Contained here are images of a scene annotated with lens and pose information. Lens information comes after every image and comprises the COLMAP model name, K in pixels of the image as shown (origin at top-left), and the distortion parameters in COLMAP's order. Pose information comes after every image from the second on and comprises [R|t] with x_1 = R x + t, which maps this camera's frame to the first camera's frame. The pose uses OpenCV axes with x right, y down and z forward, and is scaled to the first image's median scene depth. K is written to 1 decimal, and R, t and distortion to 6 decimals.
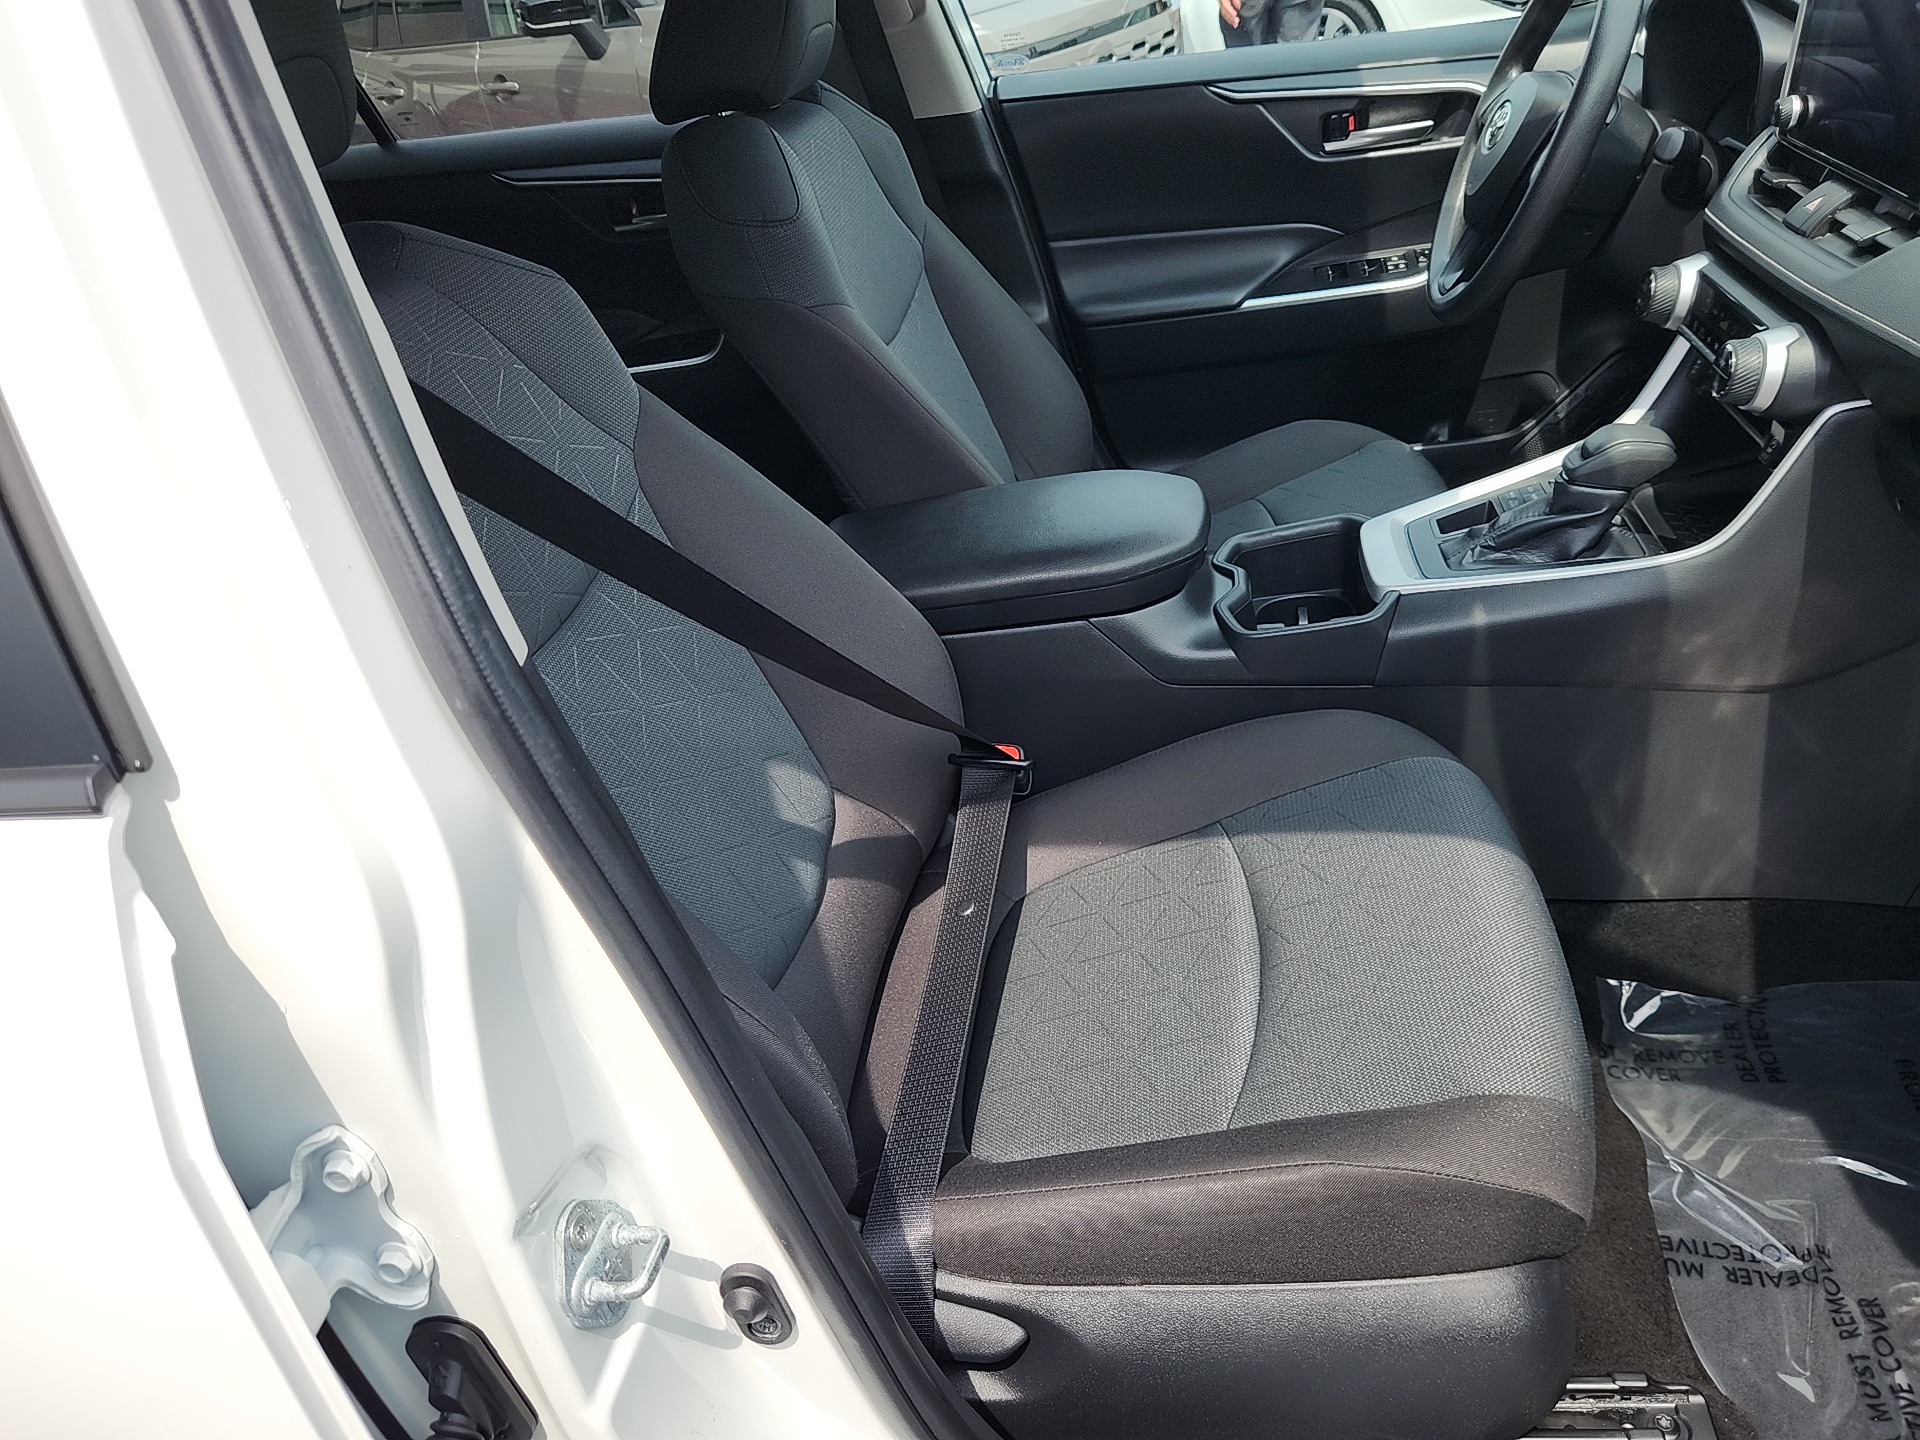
lens RADIAL K [[1323.1, 0, 960.0], [0, 1323.1, 720.0], [0, 0, 1]] dist [-0.045900, -0.001541]
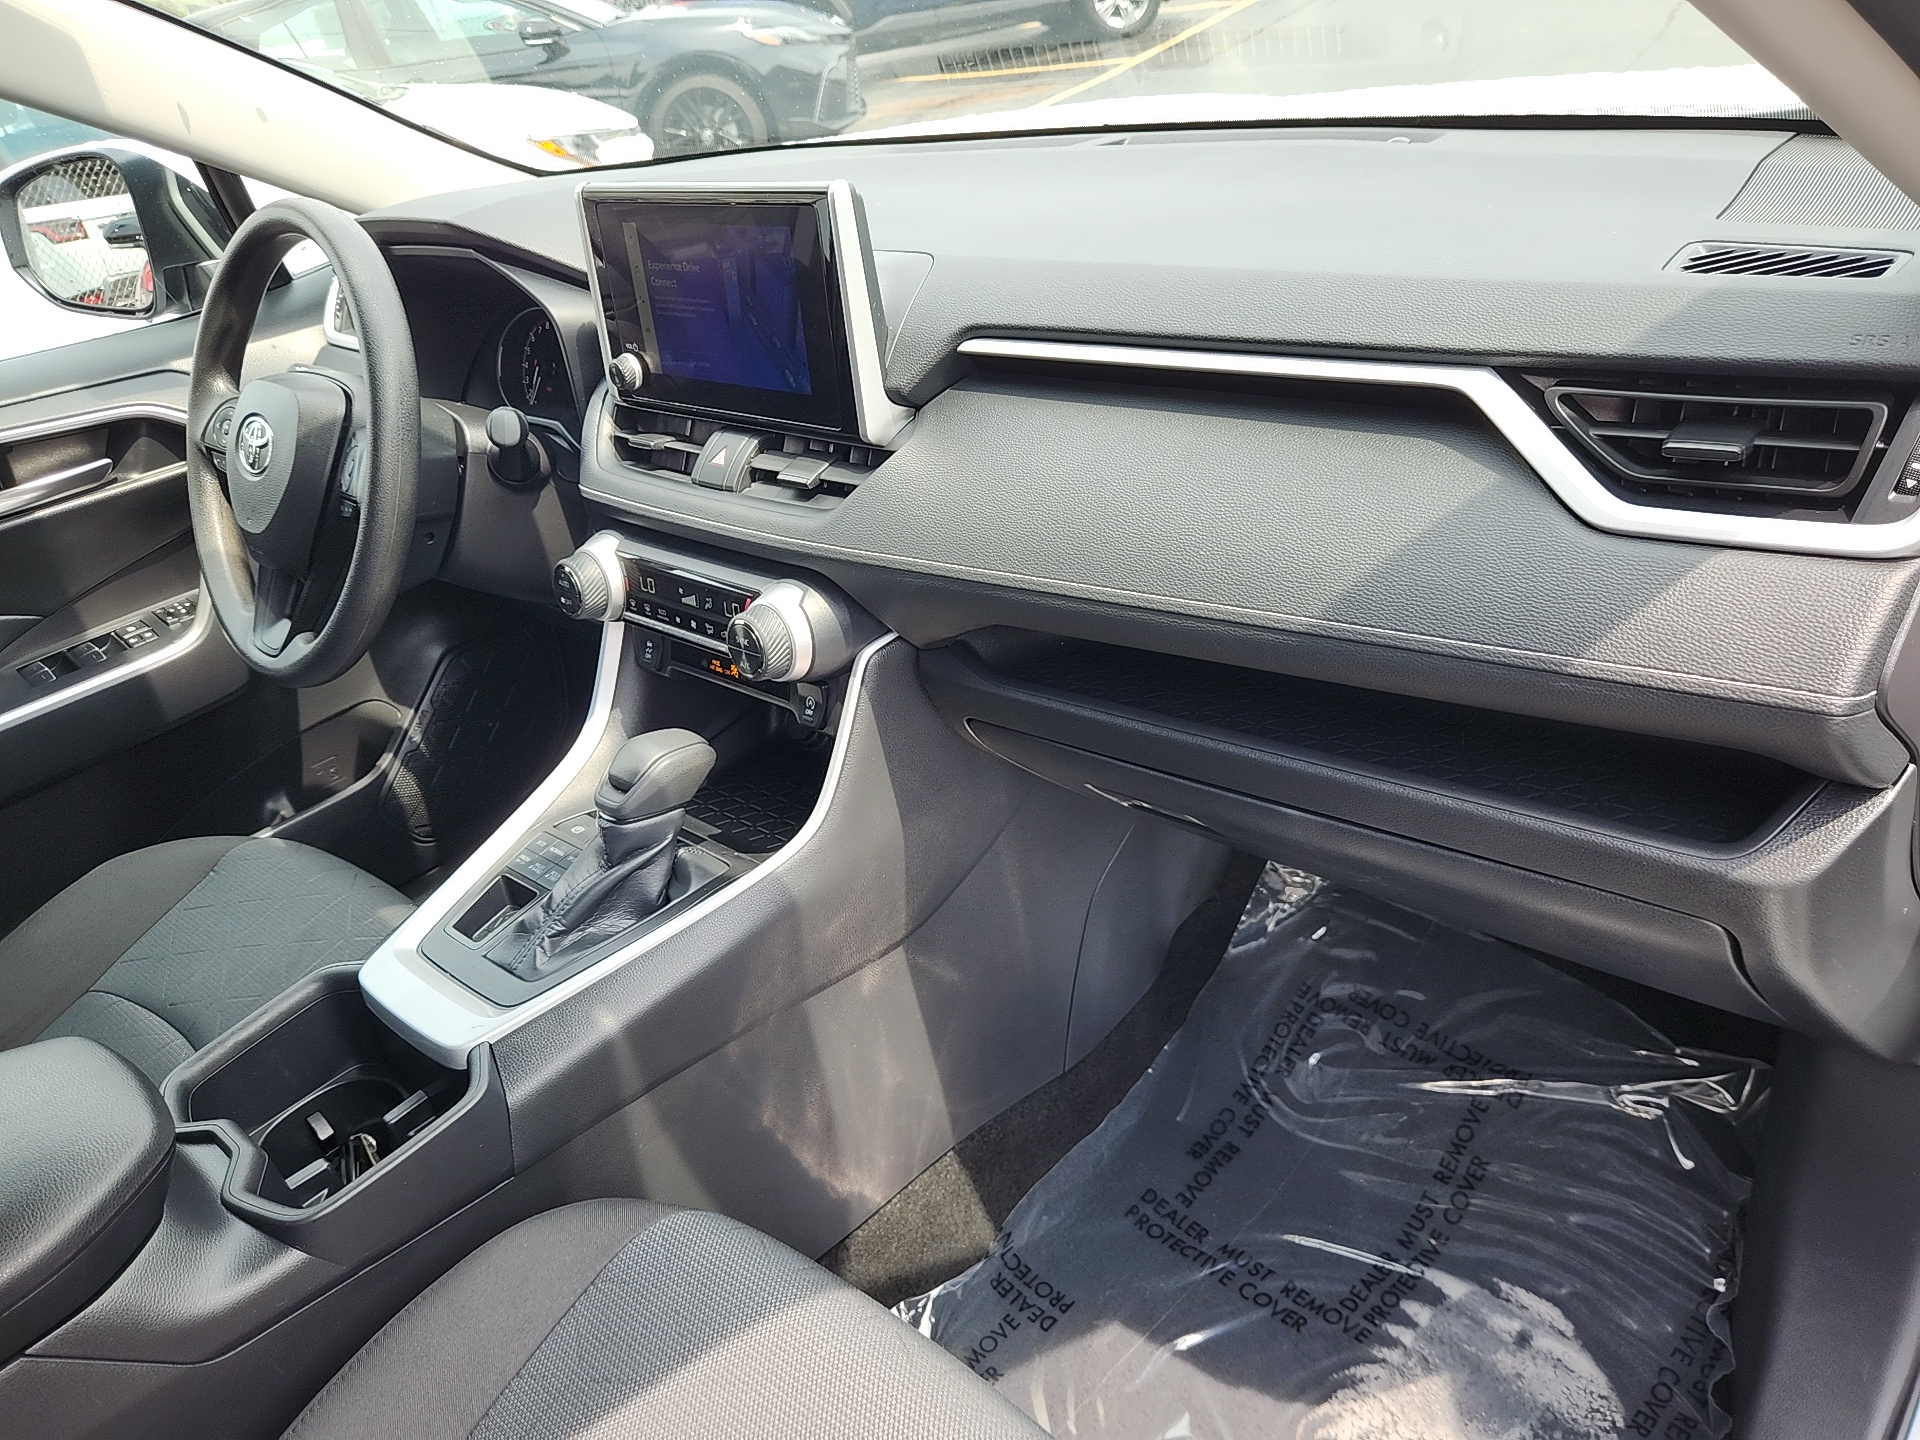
lens RADIAL K [[1388.2, 0, 960.0], [0, 1388.2, 720.0], [0, 0, 1]] dist [0.078779, -0.070792]
pose [[0.587082, -0.305211, 0.749787, -0.038233], [0.464699, 0.885462, -0.003418, -0.123442], [-0.662865, 0.350432, 0.661670, 0.235515]]
